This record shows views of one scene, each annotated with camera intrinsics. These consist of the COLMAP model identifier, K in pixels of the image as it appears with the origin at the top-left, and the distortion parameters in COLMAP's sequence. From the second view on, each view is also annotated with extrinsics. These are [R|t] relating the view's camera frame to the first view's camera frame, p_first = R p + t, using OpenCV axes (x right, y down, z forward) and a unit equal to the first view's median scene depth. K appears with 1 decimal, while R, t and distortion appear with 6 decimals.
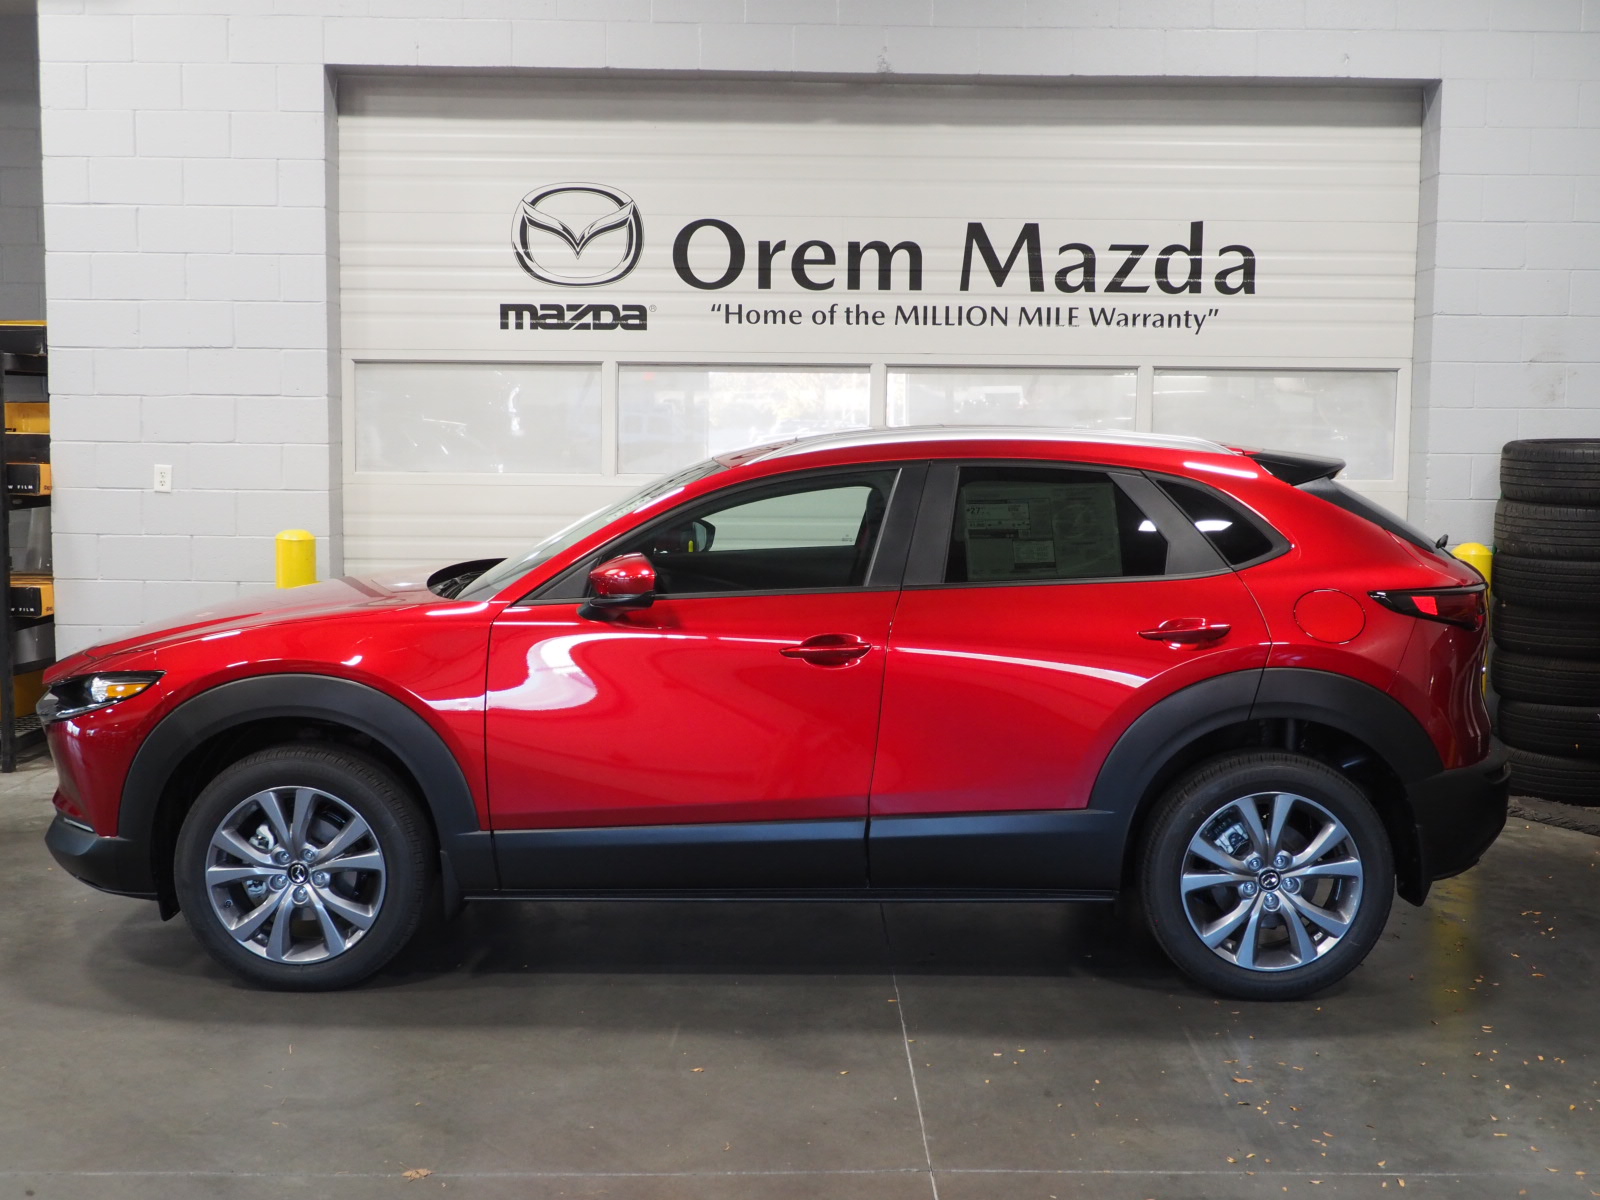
lens RADIAL K [[1691.0, 0, 801.4], [0, 1691.0, 605.6], [0, 0, 1]] dist [-0.002327, 0.000000]
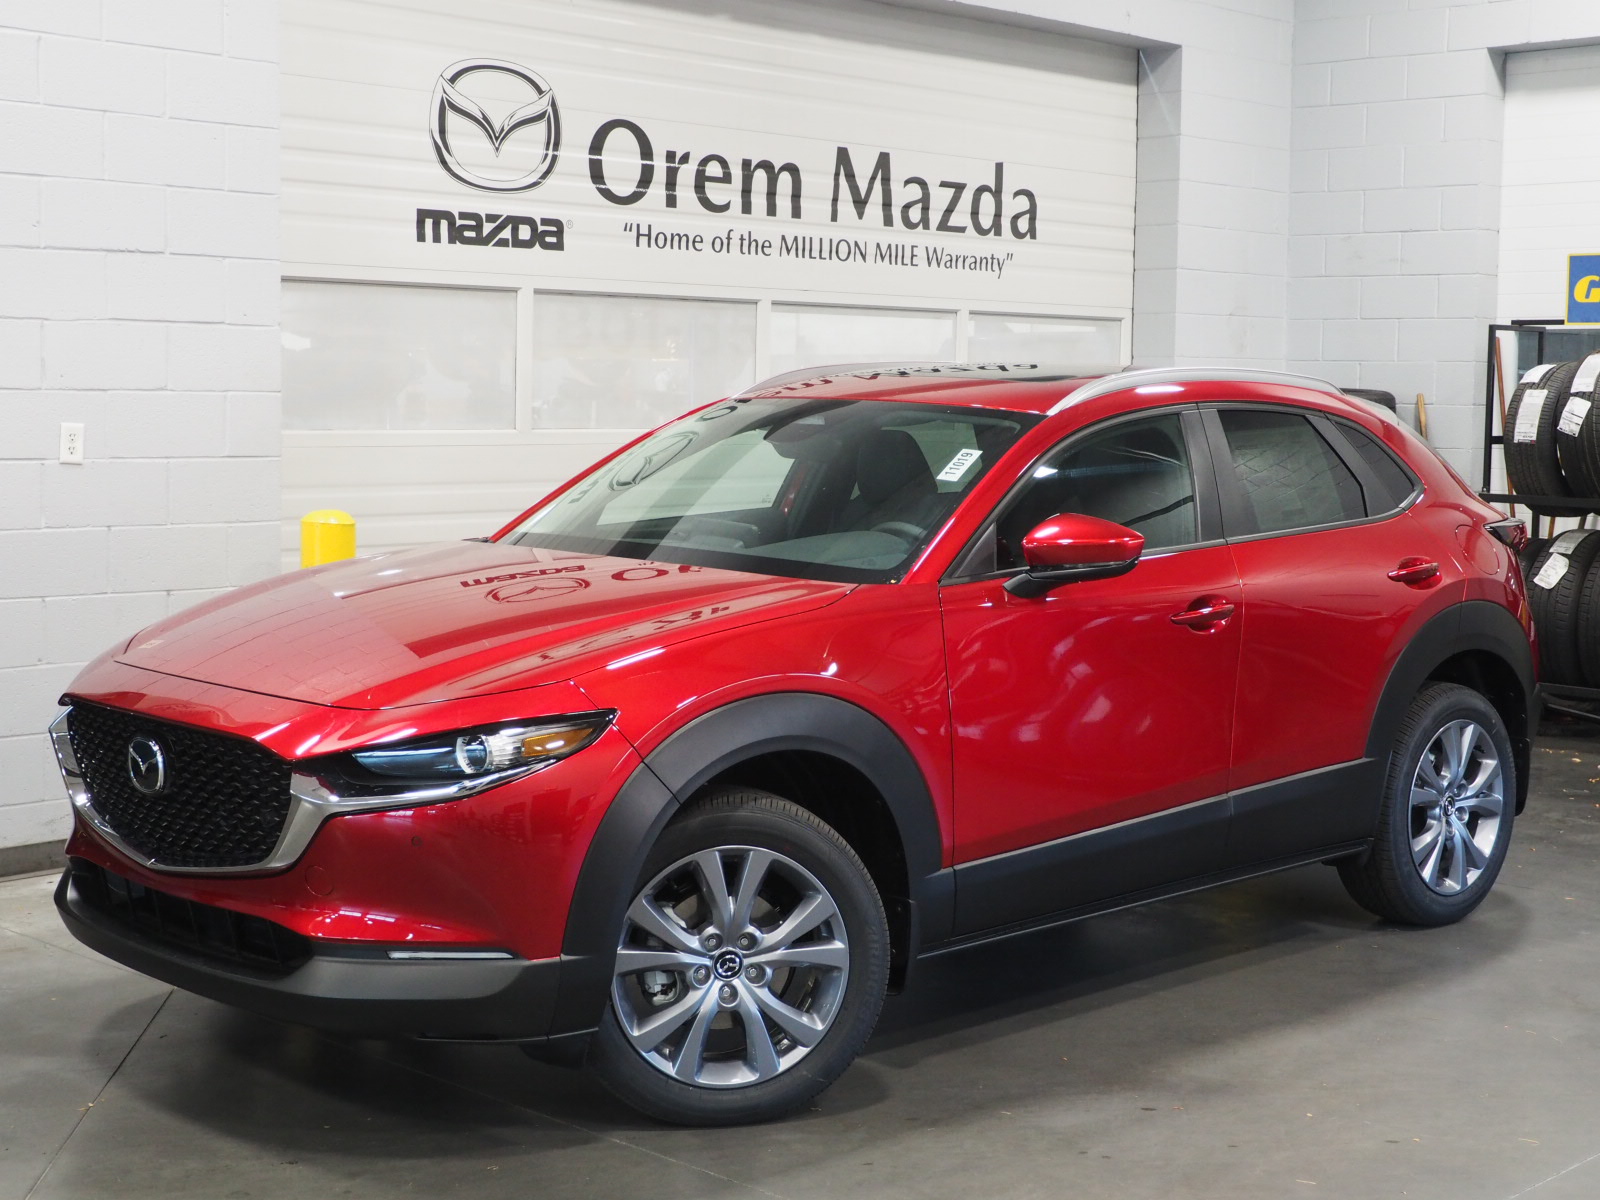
lens RADIAL K [[1889.1, 0, 799.9], [0, 1889.1, 594.3], [0, 0, 1]] dist [-0.008337, 0.000000]
pose [[0.800370, -0.063190, 0.596167, -0.544962], [0.052209, 0.997998, 0.035690, -0.024466], [-0.597229, 0.002560, 0.802067, 0.203496]]
